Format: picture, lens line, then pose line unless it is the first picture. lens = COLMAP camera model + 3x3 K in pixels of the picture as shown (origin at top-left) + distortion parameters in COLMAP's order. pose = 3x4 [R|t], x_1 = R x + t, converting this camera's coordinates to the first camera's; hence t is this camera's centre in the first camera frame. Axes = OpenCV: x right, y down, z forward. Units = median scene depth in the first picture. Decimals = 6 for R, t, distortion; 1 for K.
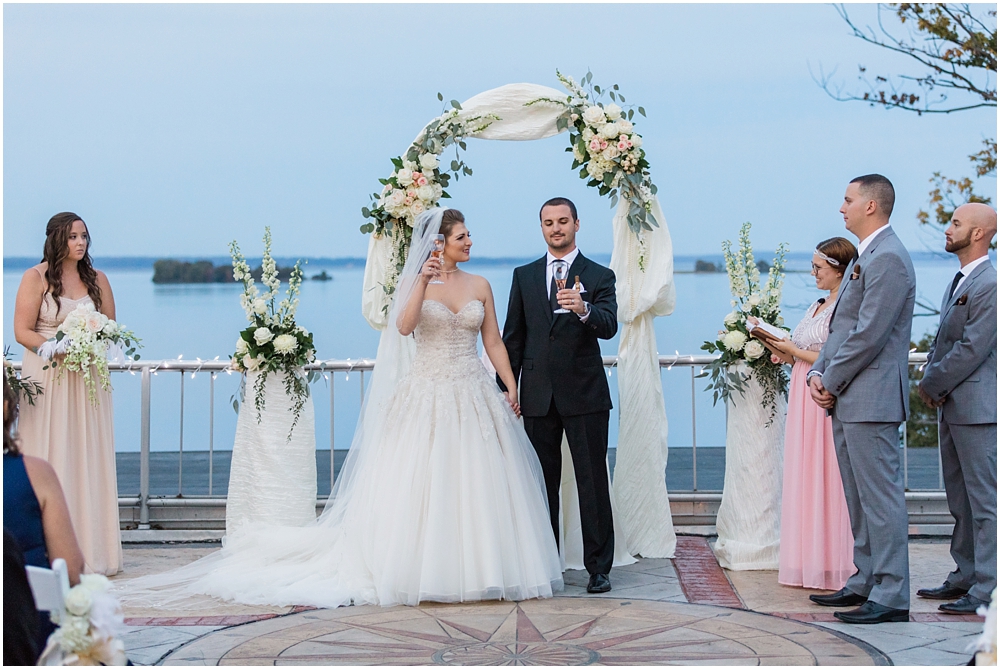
lens RADIAL K [[2777.0, 0, 484.0], [0, 2777.0, 336.3], [0, 0, 1]] dist [0.495861, 0.133717]
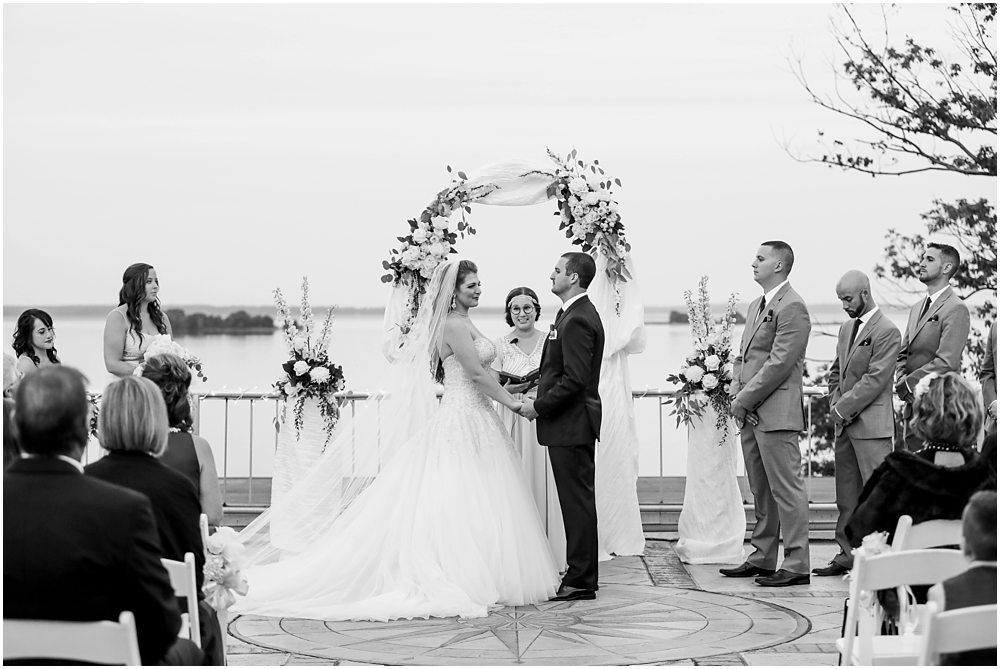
lens RADIAL K [[2835.2, 0, 500.0], [0, 2835.2, 334.5], [0, 0, 1]] dist [0.029707, -0.164686]
pose [[0.999857, 0.005702, 0.015908, -0.012965], [-0.005402, 0.999808, -0.018815, 0.007745], [-0.016012, 0.018726, 0.999696, -0.214017]]
